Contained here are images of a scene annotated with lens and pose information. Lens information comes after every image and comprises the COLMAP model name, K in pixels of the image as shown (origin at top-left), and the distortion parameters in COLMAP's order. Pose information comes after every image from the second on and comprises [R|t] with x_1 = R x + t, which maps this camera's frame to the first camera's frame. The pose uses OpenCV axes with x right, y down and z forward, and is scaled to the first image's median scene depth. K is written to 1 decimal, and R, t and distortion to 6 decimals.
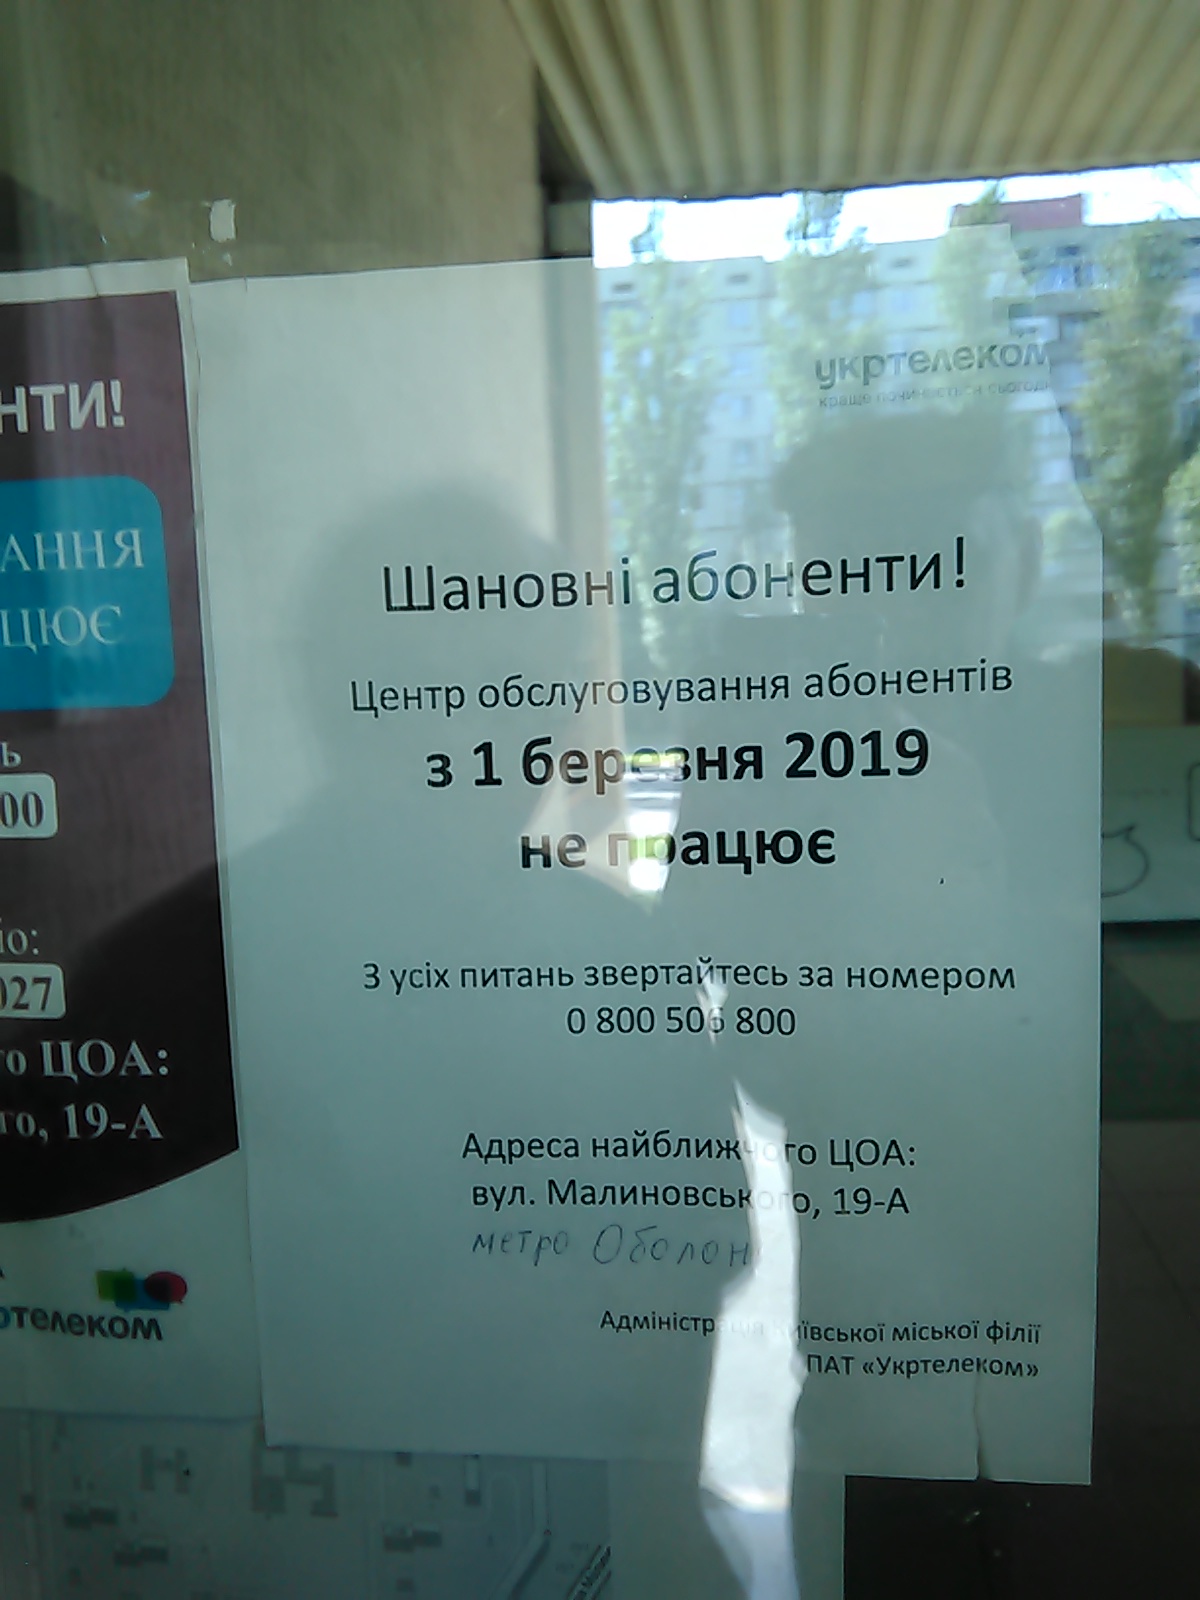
lens RADIAL K [[1235.1, 0, 600.4], [0, 1235.1, 765.6], [0, 0, 1]] dist [-0.024760, 0.003733]
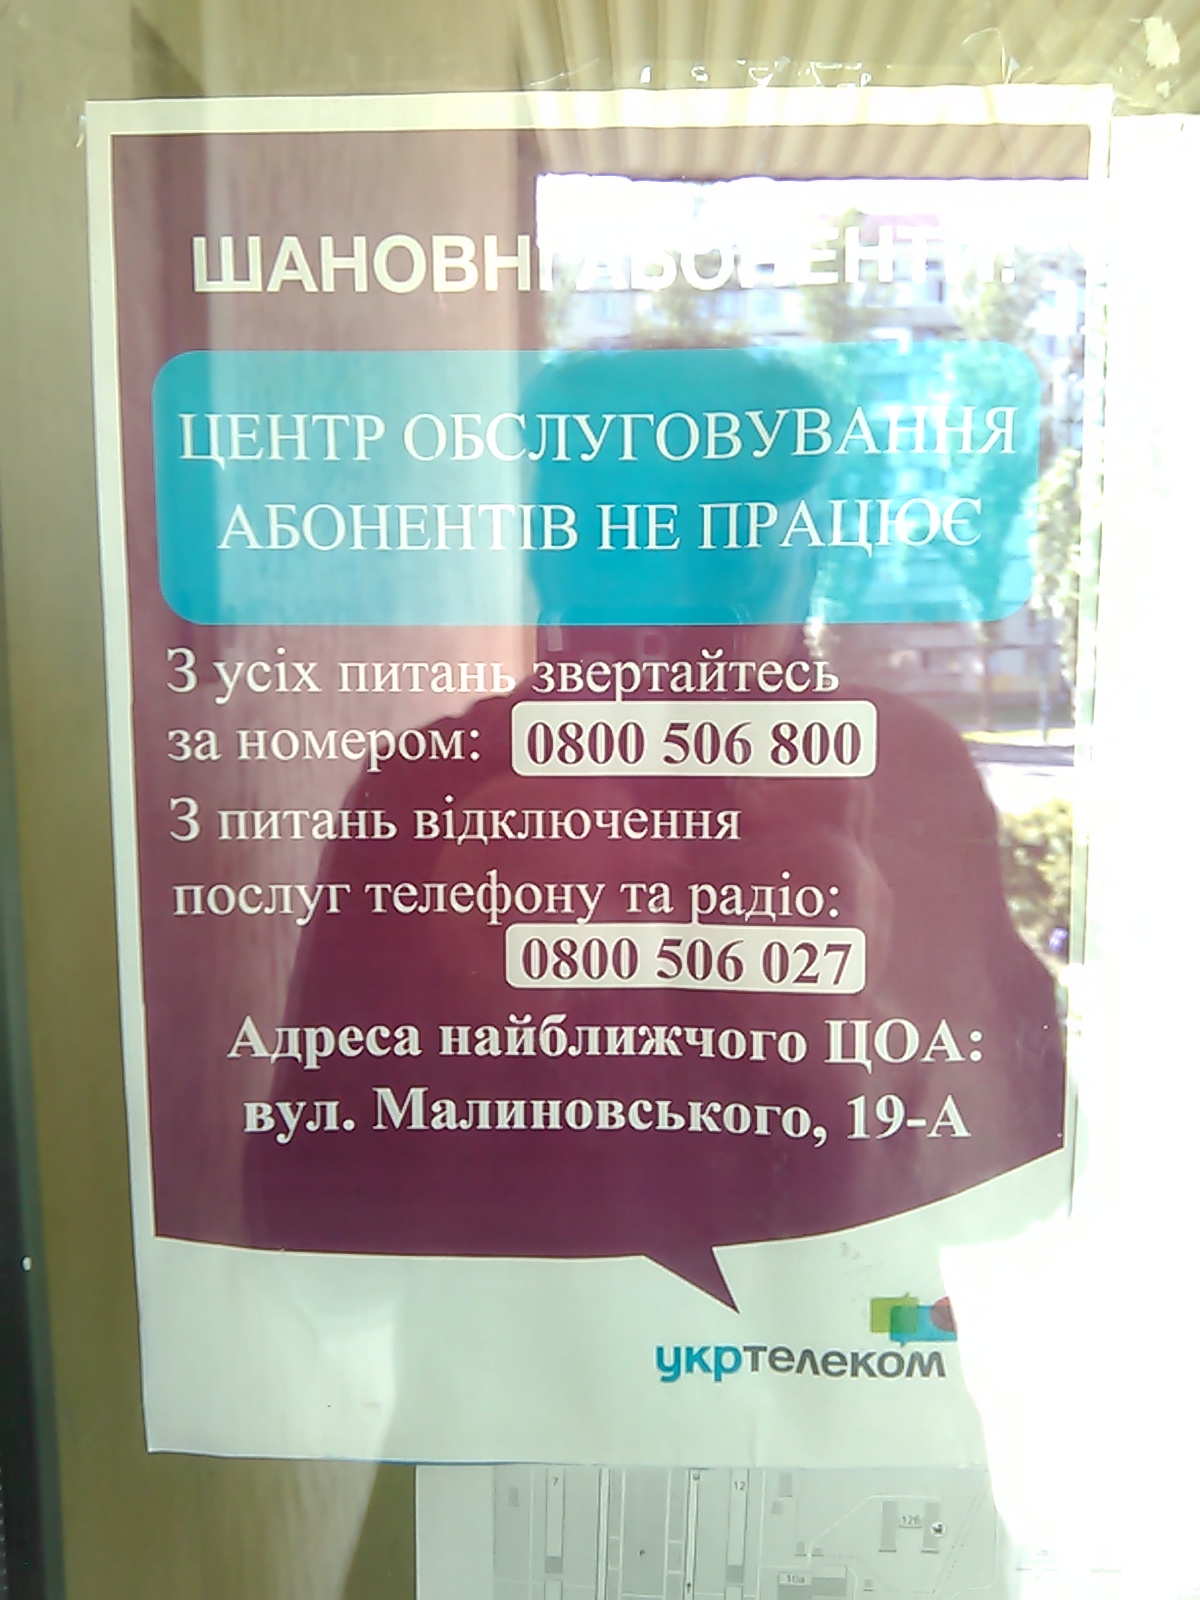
lens RADIAL K [[1229.1, 0, 601.1], [0, 1229.1, 776.7], [0, 0, 1]] dist [0.090676, -0.166462]
pose [[0.992249, 0.020929, 0.122489, -0.714534], [-0.022446, 0.999687, 0.011017, 0.052550], [-0.122220, -0.013681, 0.992409, 0.187875]]
